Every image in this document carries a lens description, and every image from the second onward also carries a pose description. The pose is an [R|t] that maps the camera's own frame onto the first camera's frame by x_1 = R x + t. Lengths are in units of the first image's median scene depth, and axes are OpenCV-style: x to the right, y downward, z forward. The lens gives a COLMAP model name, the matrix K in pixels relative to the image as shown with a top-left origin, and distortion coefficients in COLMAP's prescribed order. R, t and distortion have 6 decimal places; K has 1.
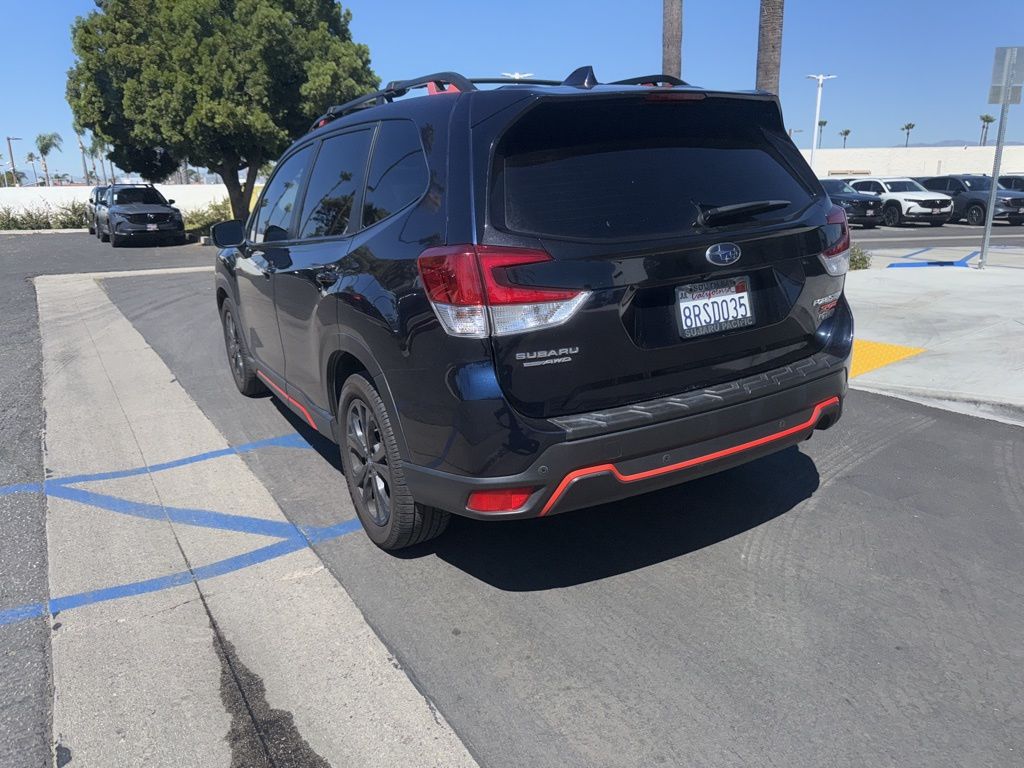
lens RADIAL K [[728.5, 0, 496.1], [0, 728.5, 384.1], [0, 0, 1]] dist [0.012942, -0.016171]
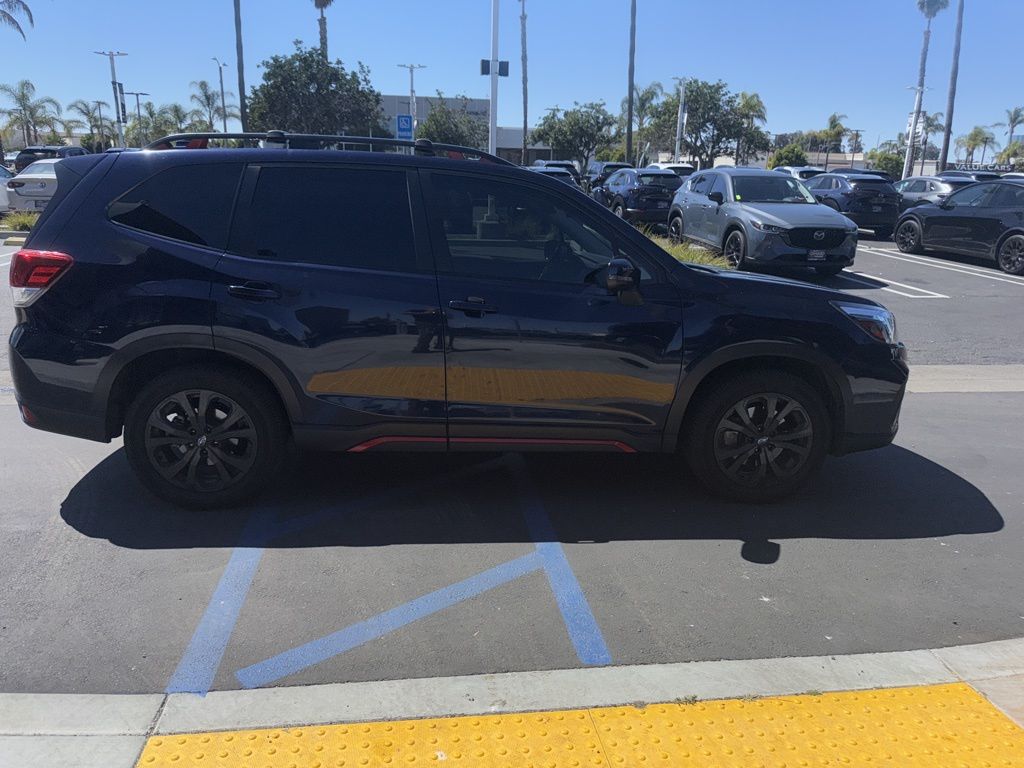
lens RADIAL K [[727.6, 0, 502.4], [0, 727.6, 378.6], [0, 0, 1]] dist [0.013529, -0.017521]
pose [[-0.412444, 0.258809, -0.873446, 1.252211], [-0.245639, 0.891687, 0.380205, -0.714617], [0.877241, 0.371365, -0.304198, 2.159481]]
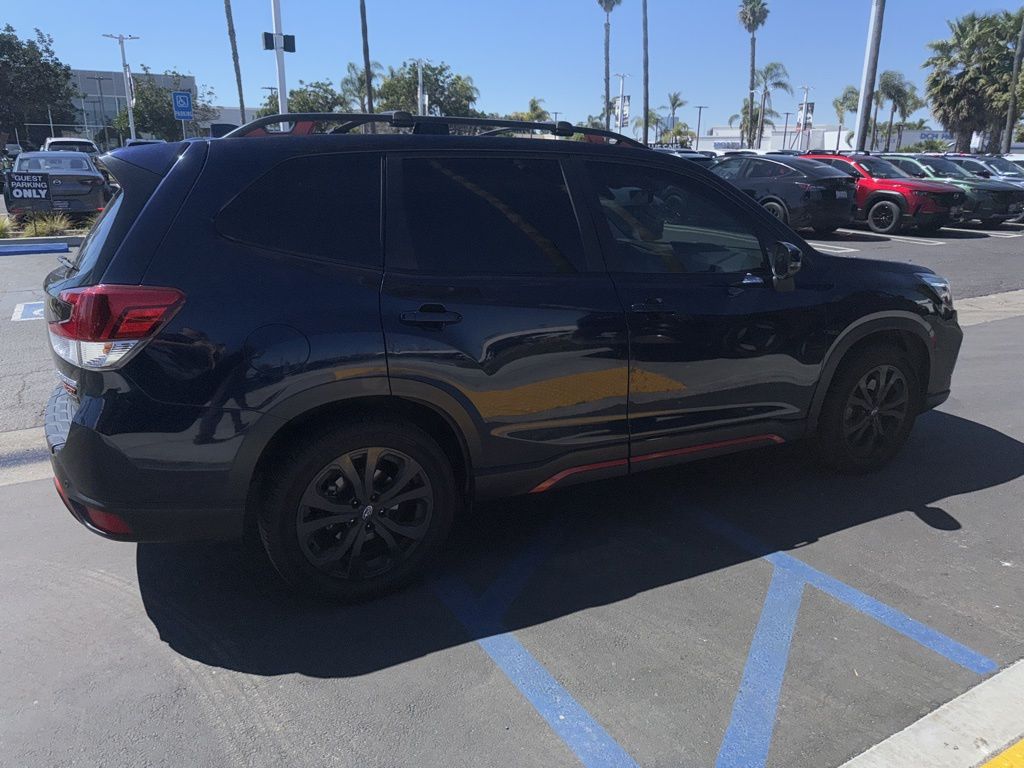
lens RADIAL K [[728.5, 0, 499.8], [0, 728.5, 366.0], [0, 0, 1]] dist [0.012942, -0.016171]
pose [[-0.048155, 0.293449, -0.954761, 1.256705], [-0.259369, 0.919407, 0.295665, -0.525526], [0.964577, 0.261873, 0.031838, 1.444078]]
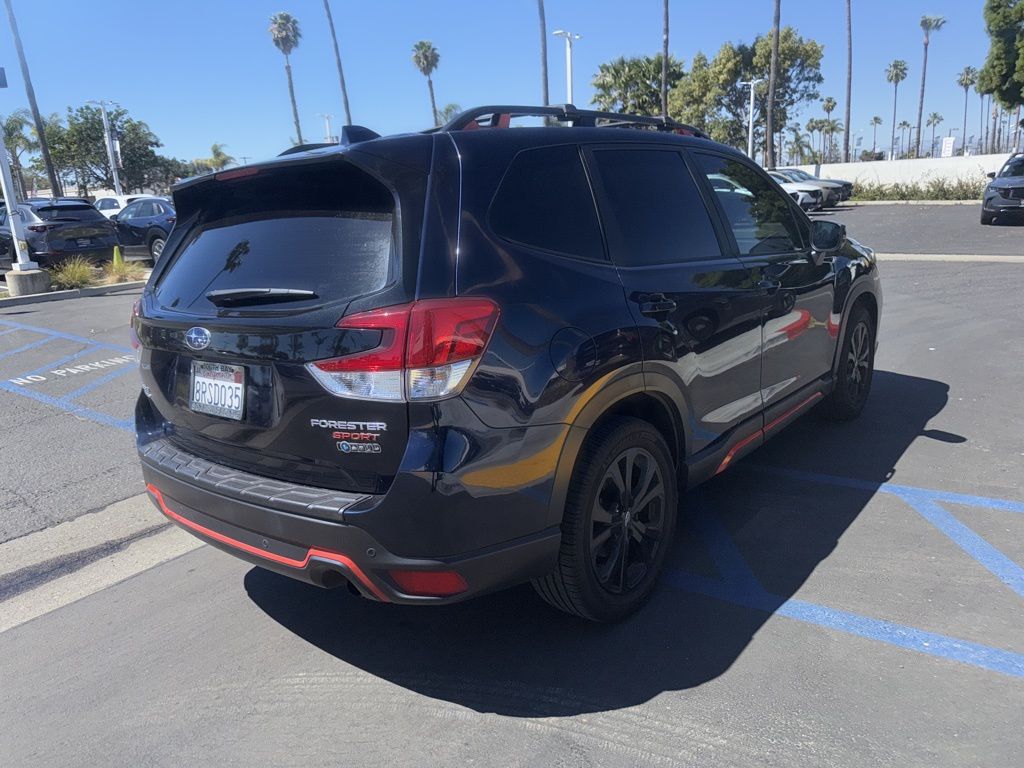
lens RADIAL K [[727.6, 0, 499.5], [0, 727.6, 391.0], [0, 0, 1]] dist [0.013529, -0.017521]
pose [[0.352327, 0.247643, -0.902518, 1.129903], [-0.193626, 0.962779, 0.188590, -0.310282], [0.915628, 0.108305, 0.387163, 0.826425]]
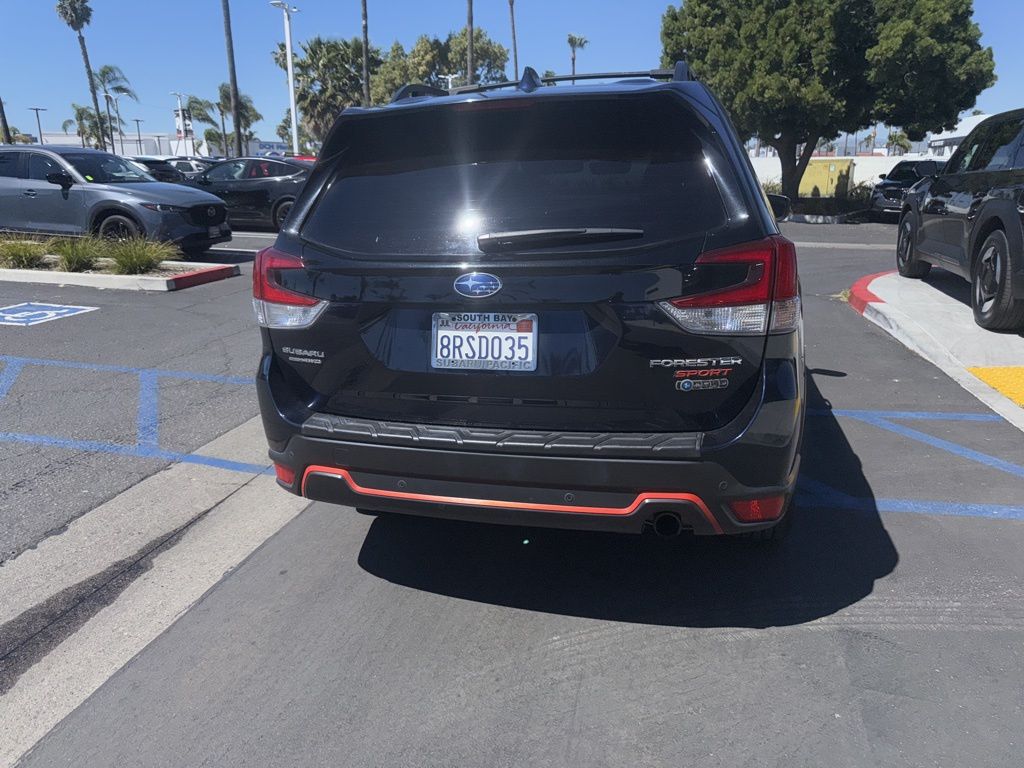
lens RADIAL K [[728.5, 0, 498.0], [0, 728.5, 374.0], [0, 0, 1]] dist [0.012942, -0.016171]
pose [[0.702333, 0.210569, -0.679992, 0.795686], [-0.192584, 0.975831, 0.103269, -0.139571], [0.685303, 0.058426, 0.725911, 0.309904]]
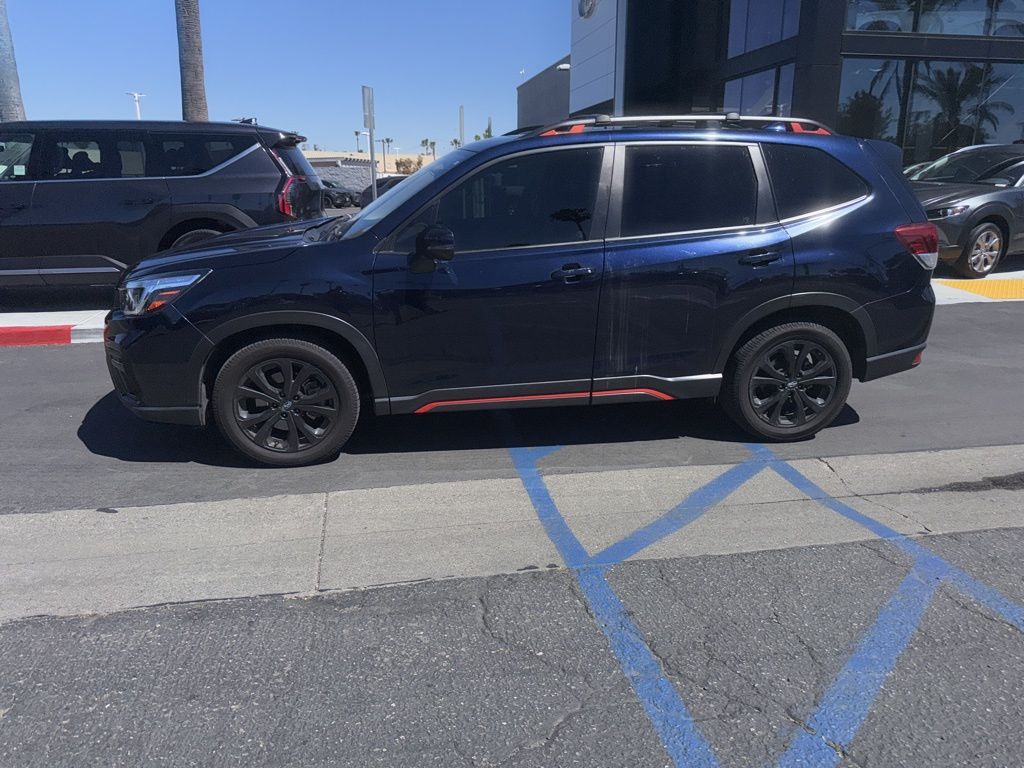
lens RADIAL K [[728.5, 0, 496.6], [0, 728.5, 375.7], [0, 0, 1]] dist [0.012942, -0.016171]
pose [[0.366161, -0.219768, 0.904228, -1.756603], [0.227854, 0.963306, 0.141858, -0.253532], [-0.902224, 0.154089, 0.402800, 0.995042]]
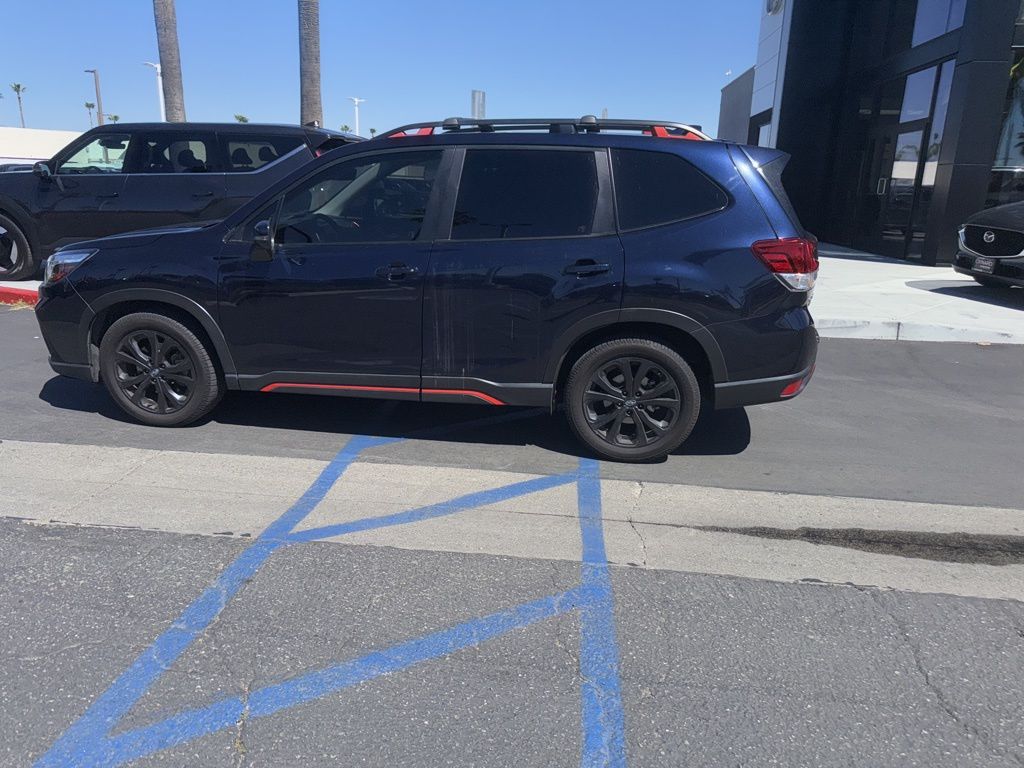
lens RADIAL K [[728.5, 0, 497.4], [0, 728.5, 391.5], [0, 0, 1]] dist [0.012942, -0.016171]
pose [[0.617864, -0.181809, 0.764977, -1.432628], [0.162034, 0.981459, 0.102386, -0.096618], [-0.769408, 0.060692, 0.635867, 0.349114]]
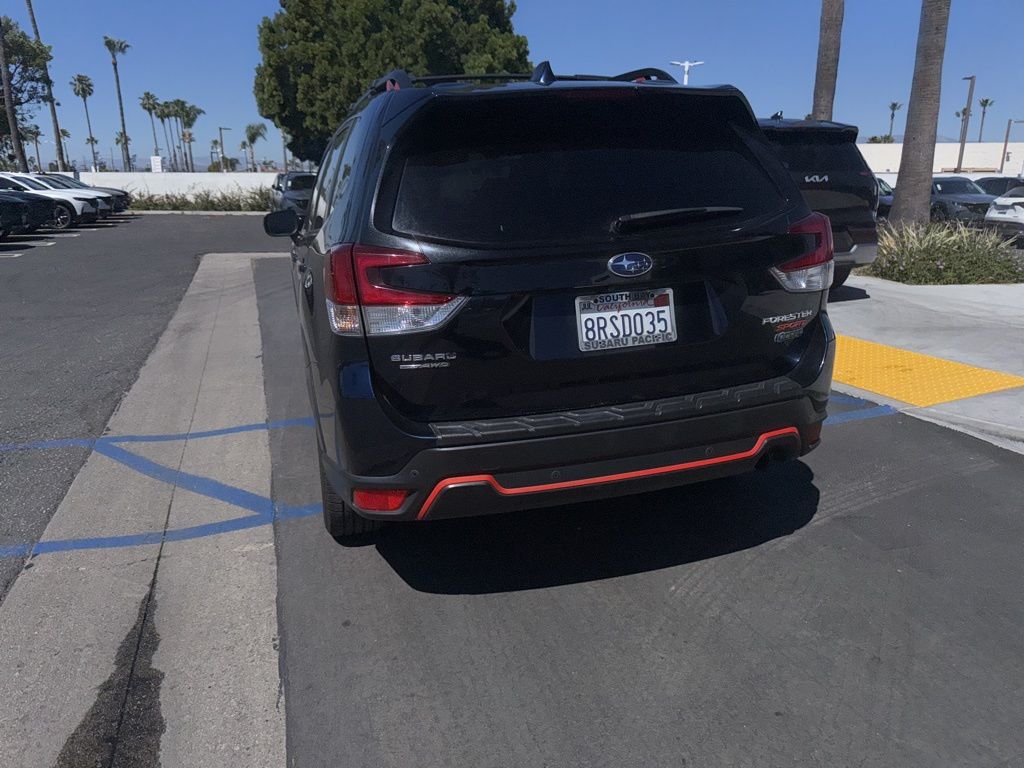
lens RADIAL K [[728.5, 0, 496.2], [0, 728.5, 385.1], [0, 0, 1]] dist [0.012942, -0.016171]
pose [[0.973107, 0.077355, -0.216978, 0.296913], [-0.074444, 0.996992, 0.021572, -0.026010], [0.217994, -0.004839, 0.975938, 0.042852]]
